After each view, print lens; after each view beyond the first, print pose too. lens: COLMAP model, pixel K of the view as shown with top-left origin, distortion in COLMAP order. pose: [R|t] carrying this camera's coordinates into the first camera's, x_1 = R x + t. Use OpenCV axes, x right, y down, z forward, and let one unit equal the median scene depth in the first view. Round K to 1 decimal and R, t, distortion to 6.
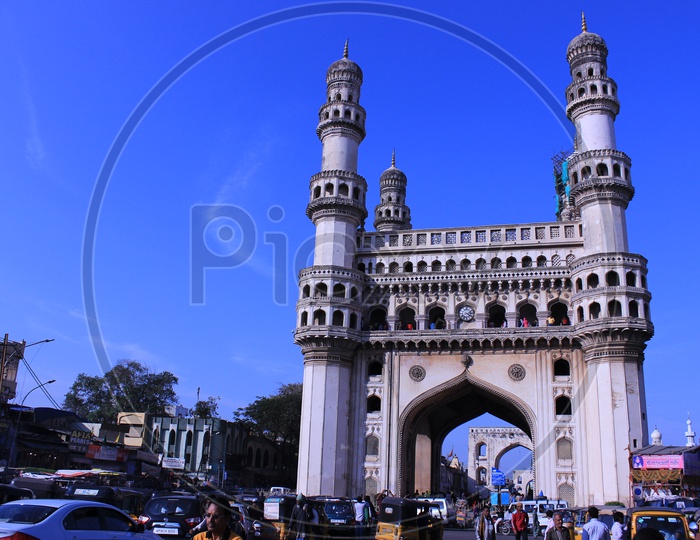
lens RADIAL K [[715.5, 0, 350.0], [0, 715.5, 270.0], [0, 0, 1]] dist [-0.104756, 0.009761]
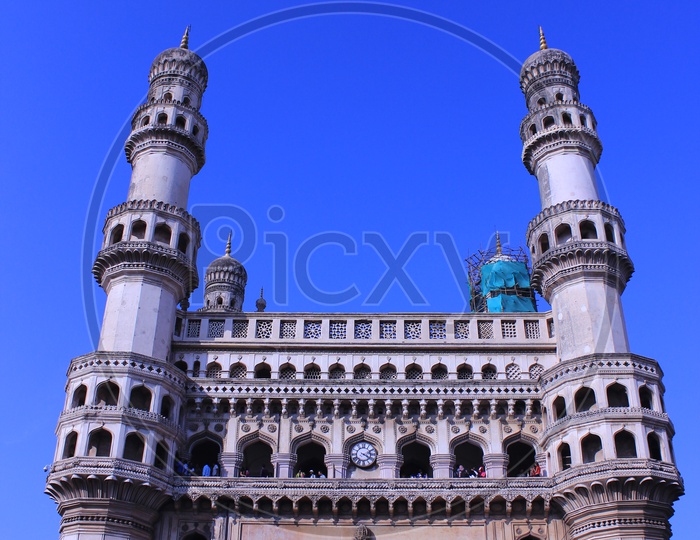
lens RADIAL K [[890.3, 0, 338.6], [0, 890.3, 269.7], [0, 0, 1]] dist [-0.138411, 0.022585]
pose [[0.969700, 0.106900, 0.219668, -0.026984], [-0.050153, 0.967137, -0.249259, 0.095511], [-0.239095, 0.230689, 0.943194, 0.303987]]
